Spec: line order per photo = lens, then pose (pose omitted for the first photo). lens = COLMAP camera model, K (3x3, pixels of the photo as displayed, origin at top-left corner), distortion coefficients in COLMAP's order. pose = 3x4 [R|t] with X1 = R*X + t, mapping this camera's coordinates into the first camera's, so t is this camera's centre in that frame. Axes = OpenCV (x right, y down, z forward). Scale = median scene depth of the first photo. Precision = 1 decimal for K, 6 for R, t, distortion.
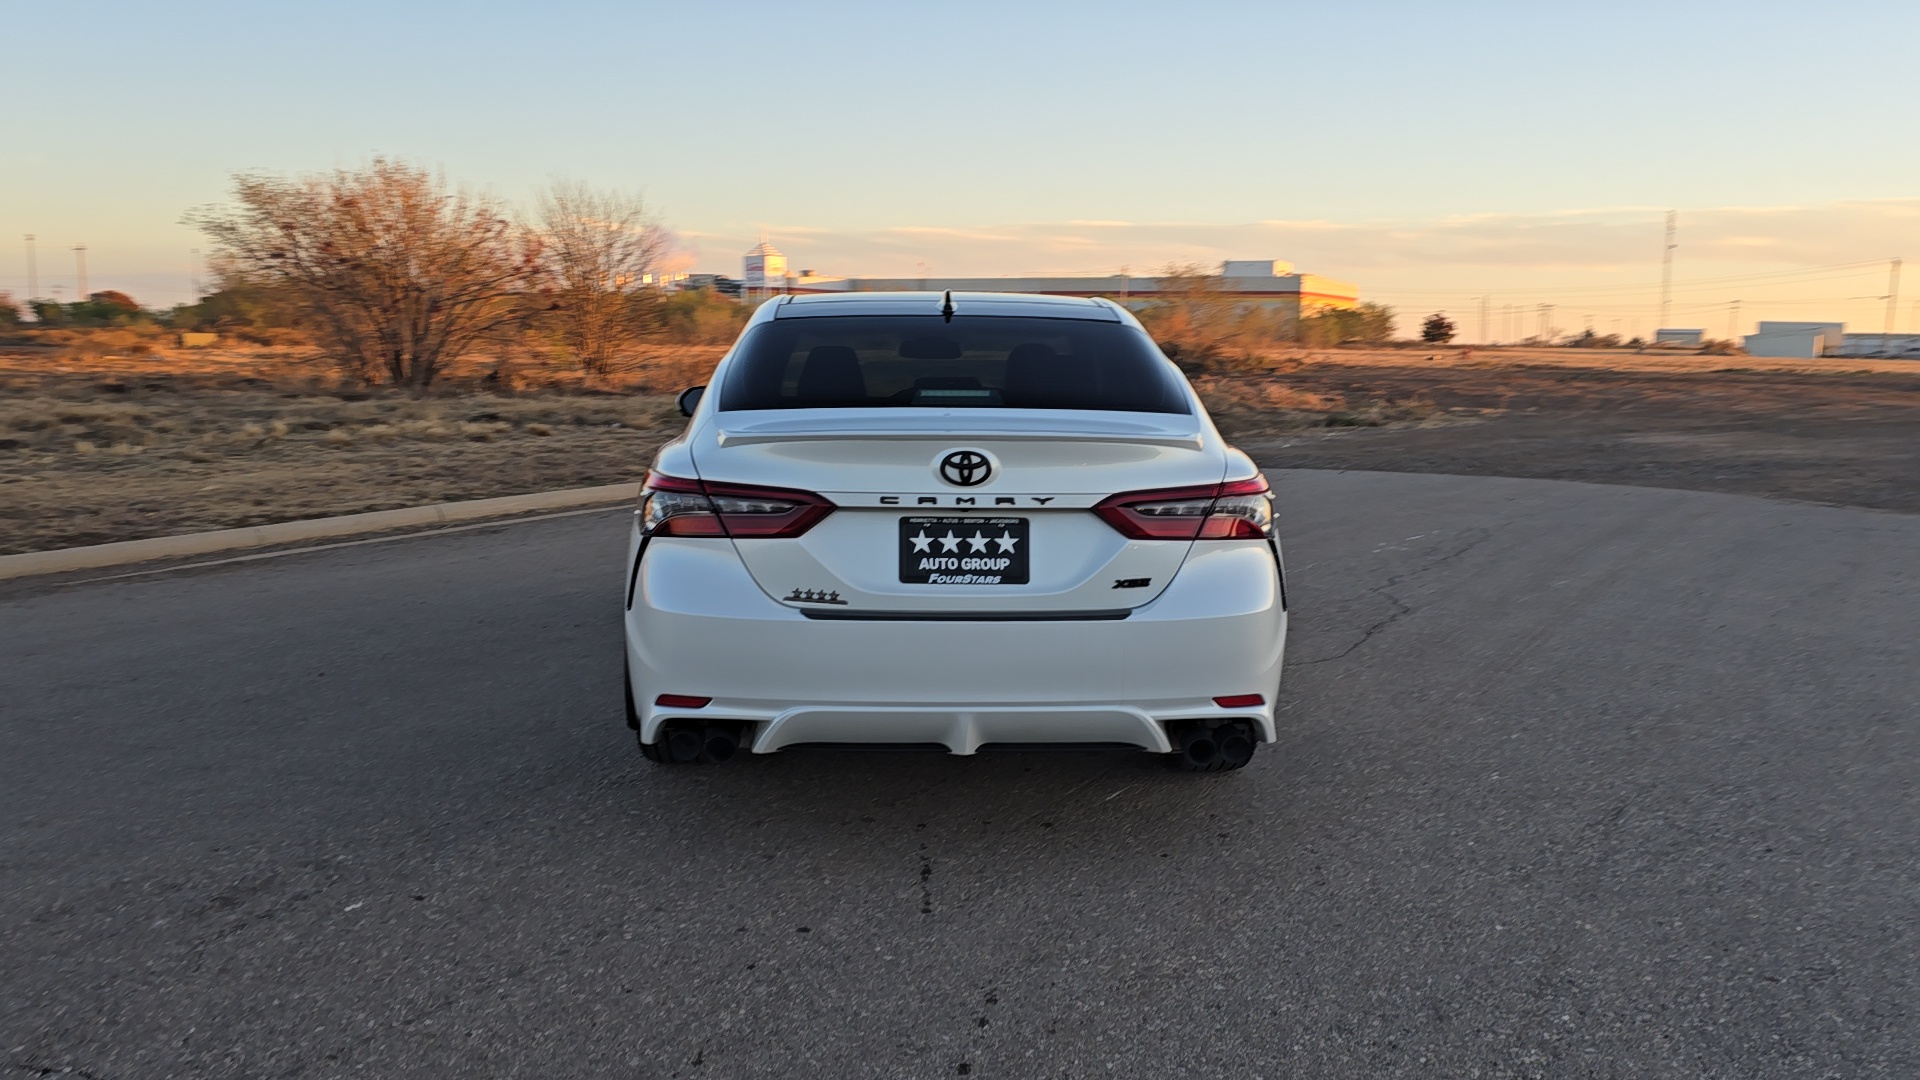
lens RADIAL K [[1584.9, 0, 954.7], [0, 1584.9, 551.7], [0, 0, 1]] dist [-0.007499, 0.017362]
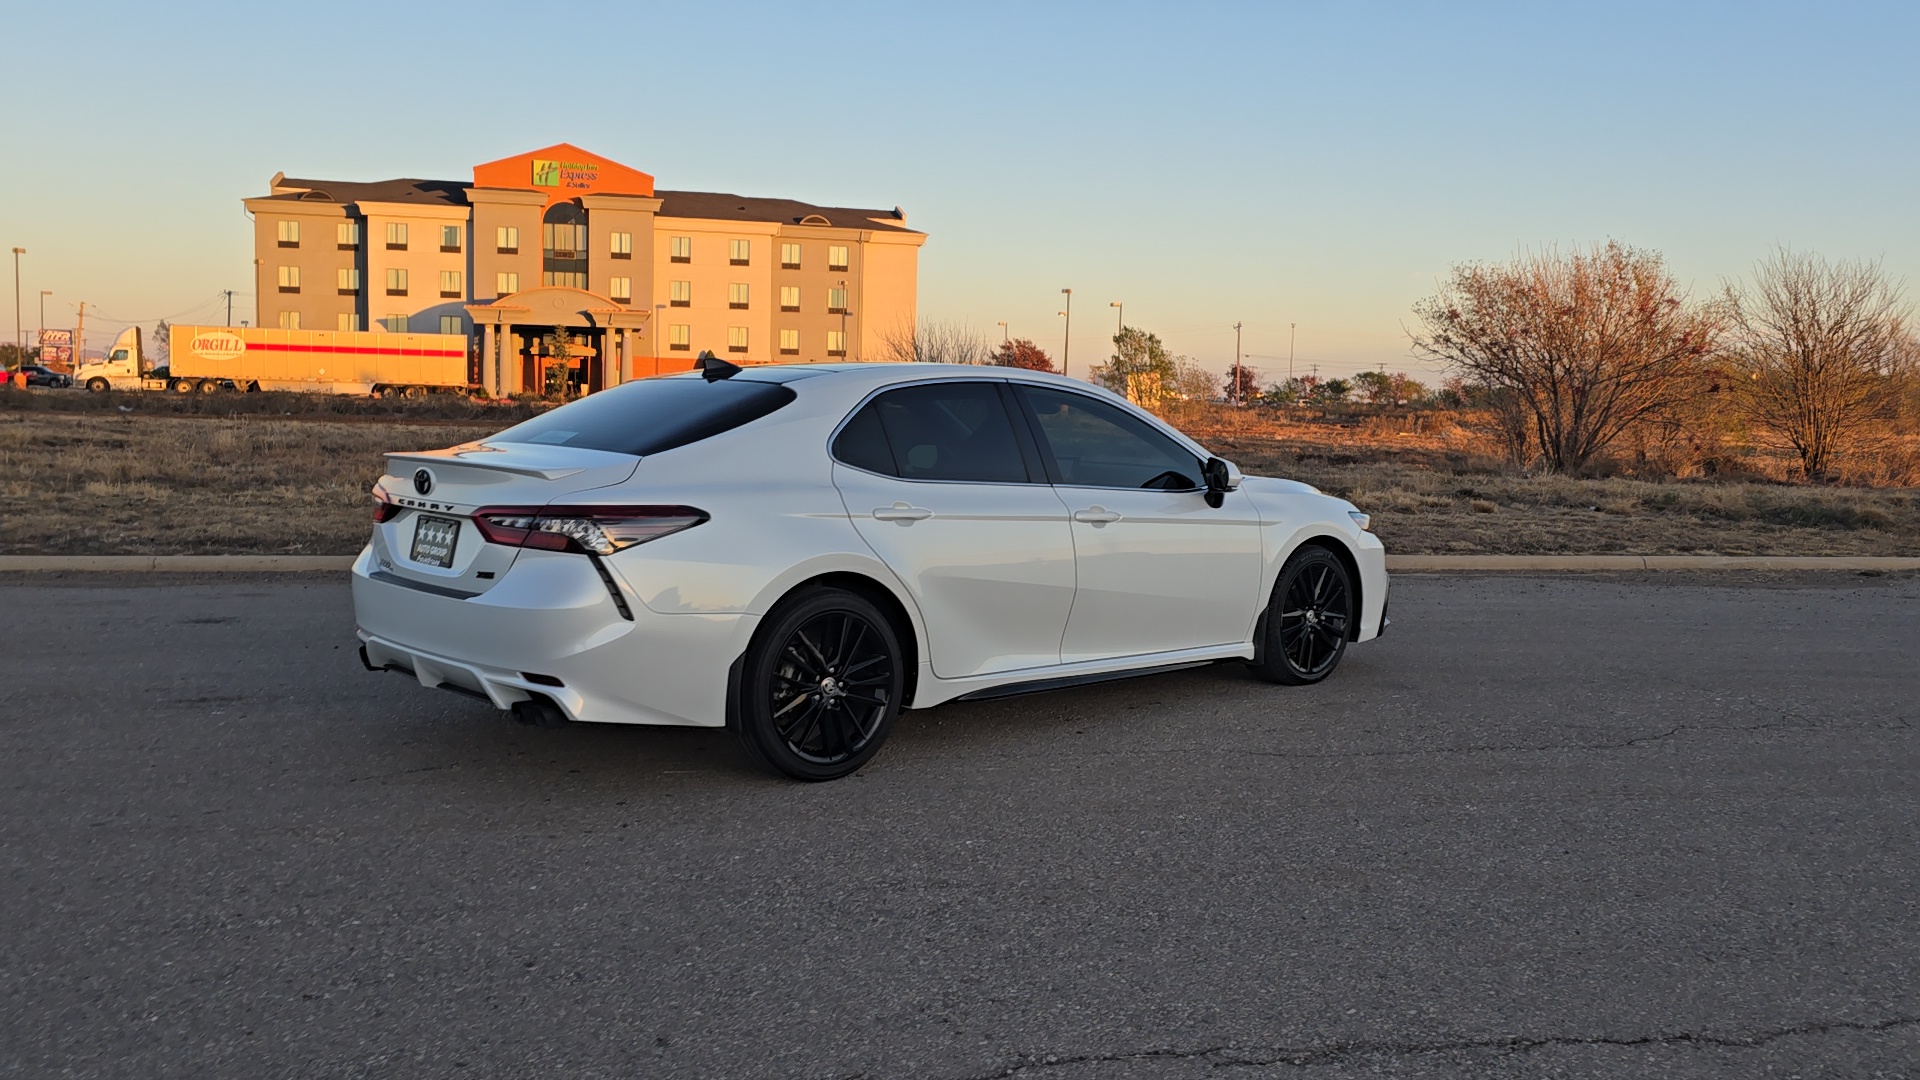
lens RADIAL K [[1584.9, 0, 967.8], [0, 1584.9, 532.1], [0, 0, 1]] dist [-0.007499, 0.017362]
pose [[0.662117, 0.072710, -0.745865, 1.364690], [-0.120731, 0.992631, -0.010410, -0.050867], [0.739611, 0.096942, 0.666016, 0.409658]]
